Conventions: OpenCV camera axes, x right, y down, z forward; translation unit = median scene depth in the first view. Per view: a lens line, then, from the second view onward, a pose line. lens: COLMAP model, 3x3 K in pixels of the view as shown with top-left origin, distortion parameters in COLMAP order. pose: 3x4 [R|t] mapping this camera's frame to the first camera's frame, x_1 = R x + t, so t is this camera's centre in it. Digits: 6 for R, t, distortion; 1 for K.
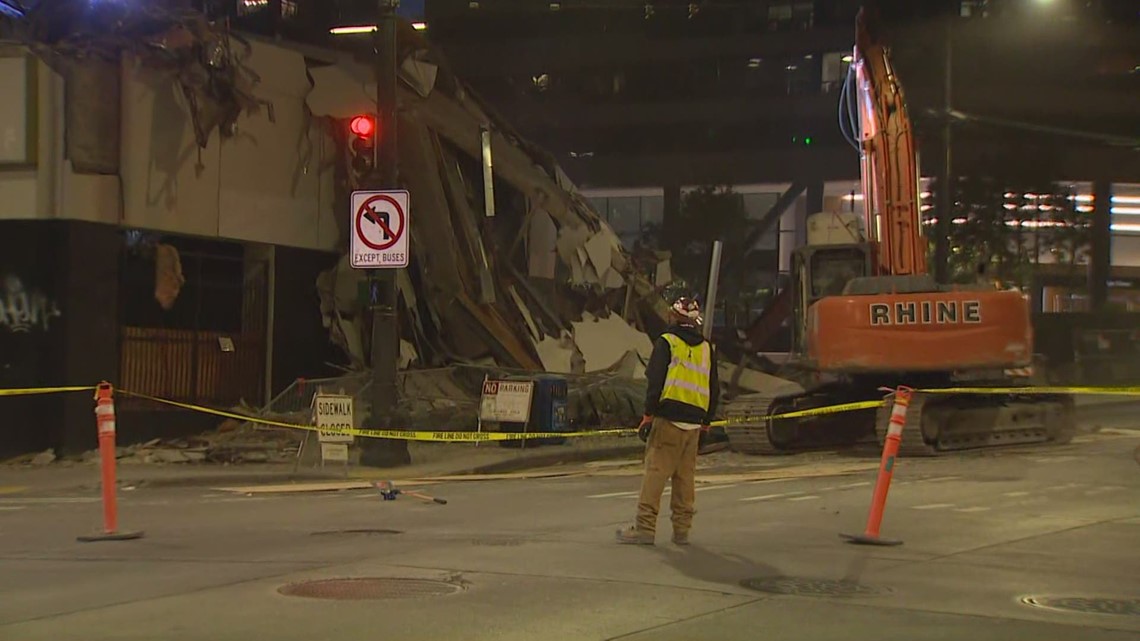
lens RADIAL K [[1223.8, 0, 569.5], [0, 1223.8, 319.8], [0, 0, 1]] dist [0.020620, 0.000000]
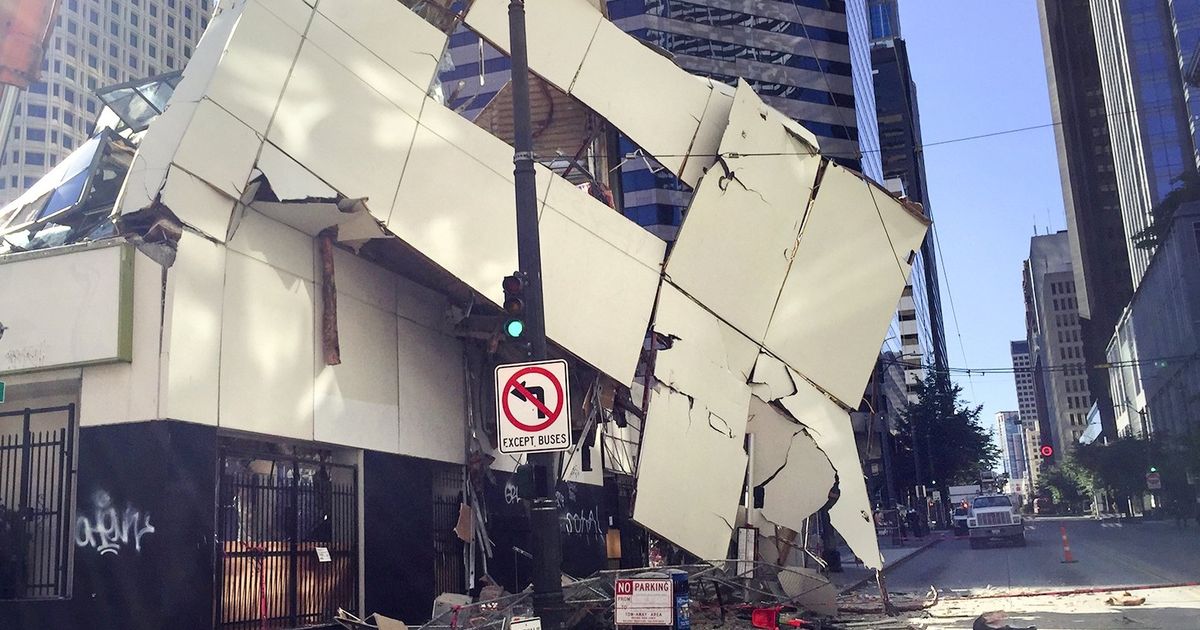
lens RADIAL K [[1104.5, 0, 600.0], [0, 1104.5, 314.9], [0, 0, 1]] dist [-0.020204, 0.000000]
pose [[0.998394, -0.056655, 0.000735, -0.103850], [0.055902, 0.982844, -0.175760, -0.000337], [0.009235, 0.175519, 0.984433, 0.237834]]
